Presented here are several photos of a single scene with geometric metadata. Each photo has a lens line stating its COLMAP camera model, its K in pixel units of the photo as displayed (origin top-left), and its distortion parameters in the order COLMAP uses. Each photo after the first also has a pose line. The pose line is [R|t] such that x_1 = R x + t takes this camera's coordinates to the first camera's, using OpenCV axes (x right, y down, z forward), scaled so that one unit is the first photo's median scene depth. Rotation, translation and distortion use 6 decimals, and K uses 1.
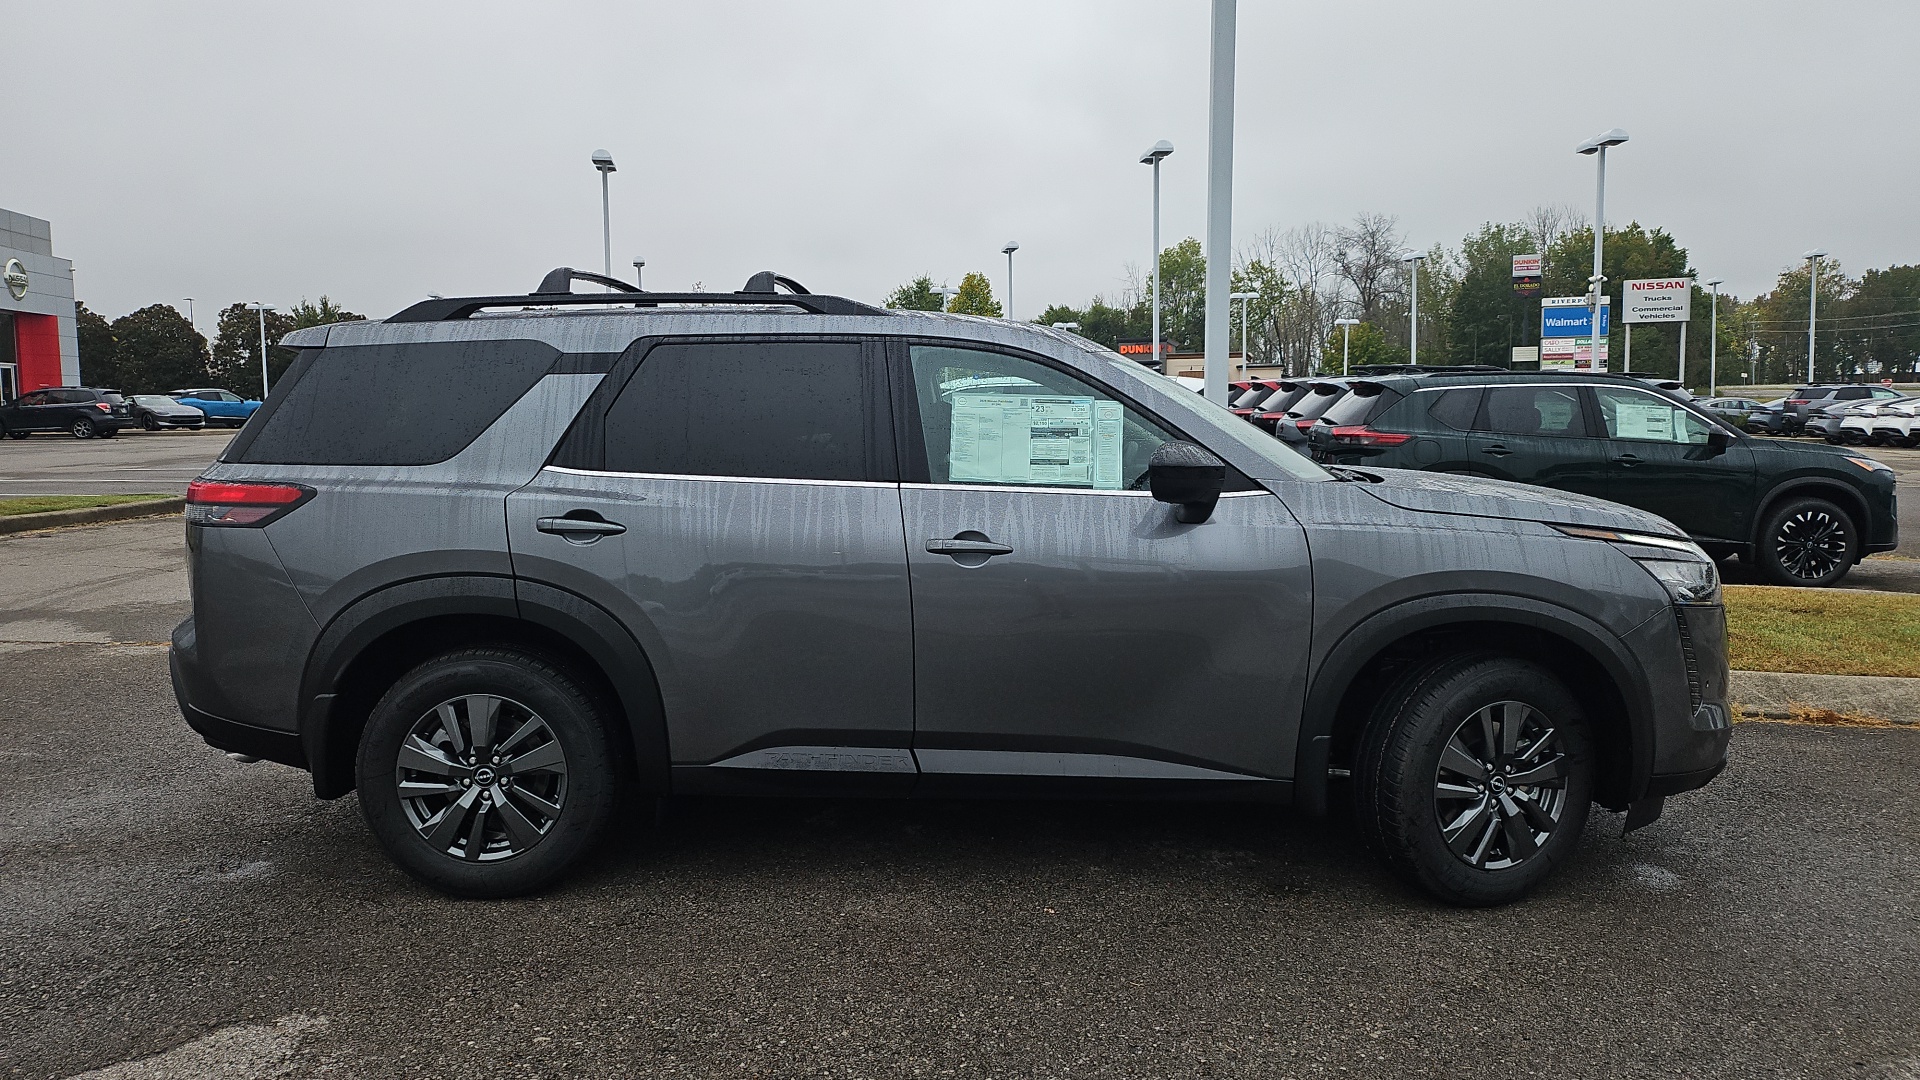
lens RADIAL K [[1408.7, 0, 960.0], [0, 1408.7, 540.0], [0, 0, 1]] dist [0.010509, -0.004486]
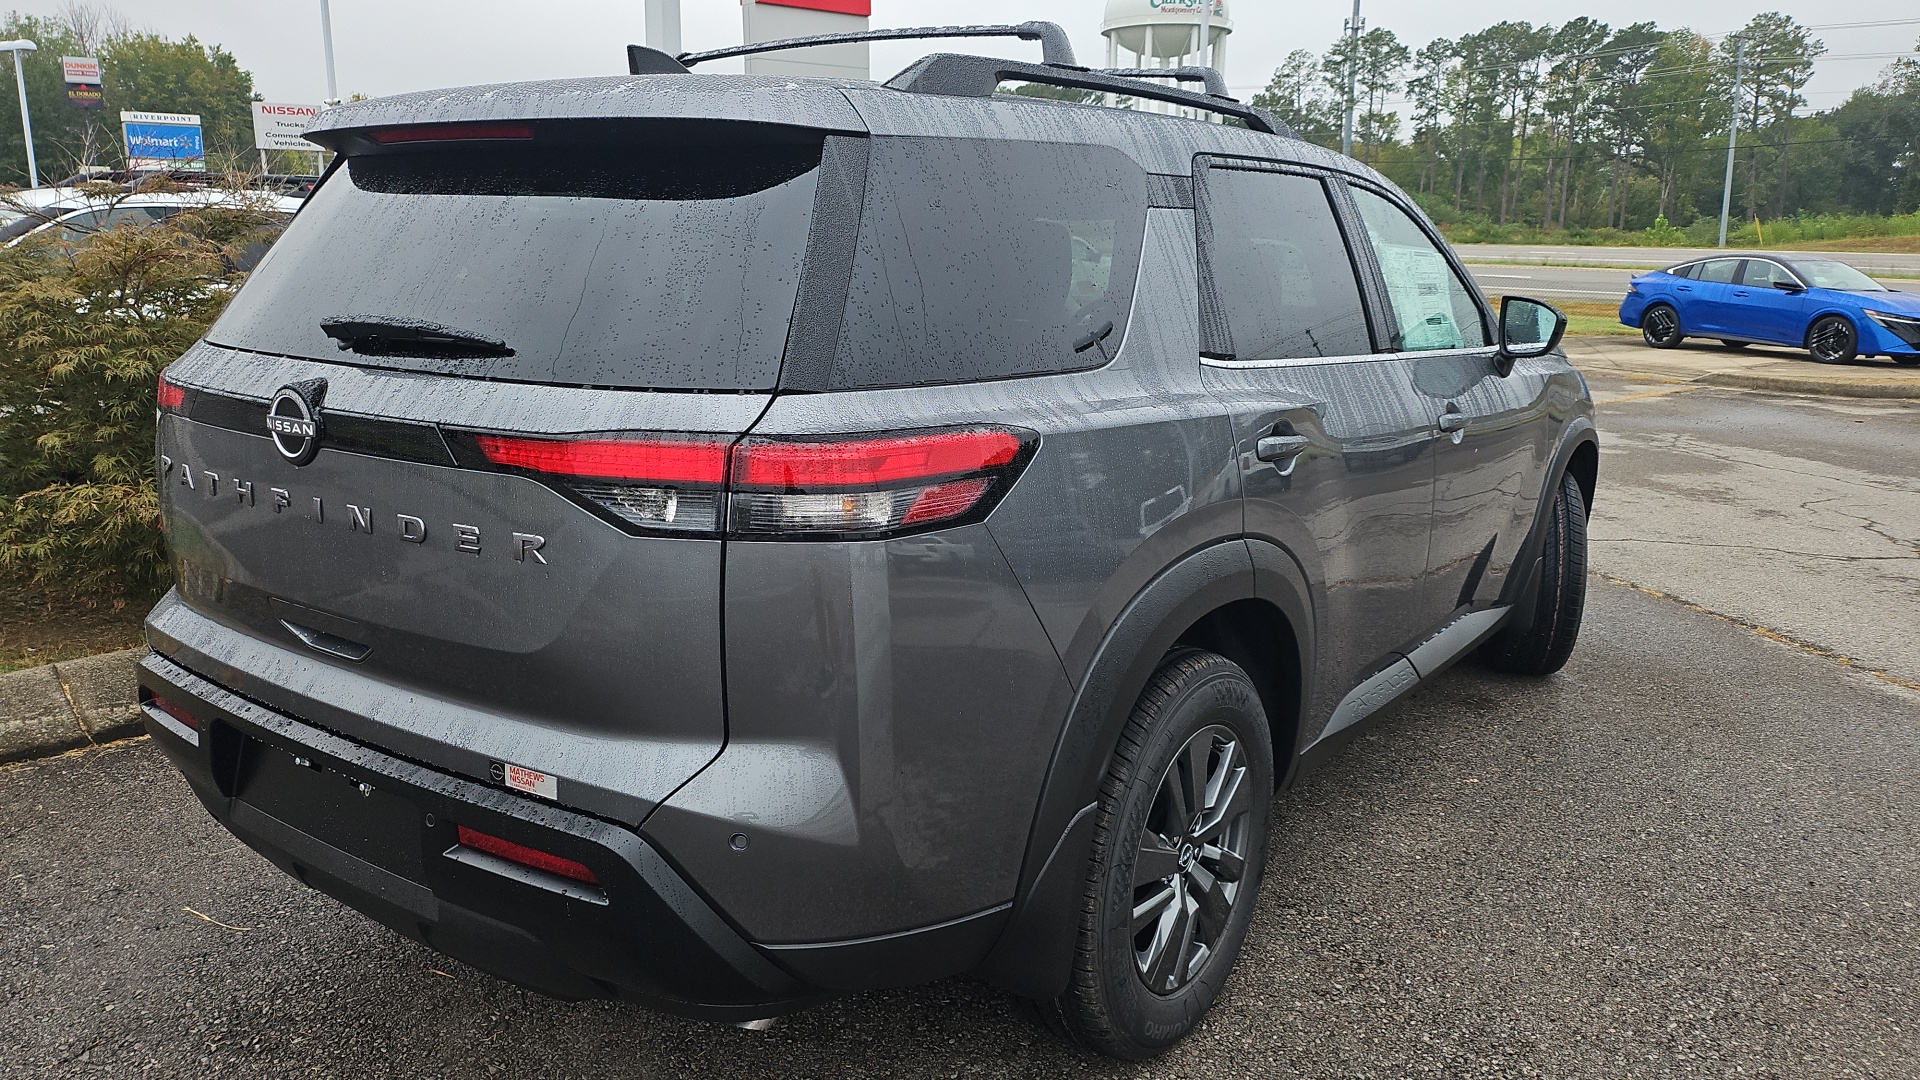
lens RADIAL K [[1408.7, 0, 960.0], [0, 1408.7, 540.0], [0, 0, 1]] dist [0.010509, -0.004486]
pose [[0.533145, -0.162054, 0.830359, -0.106917], [0.063453, 0.986378, 0.151762, -0.008957], [-0.843641, -0.028223, 0.536165, 0.089713]]
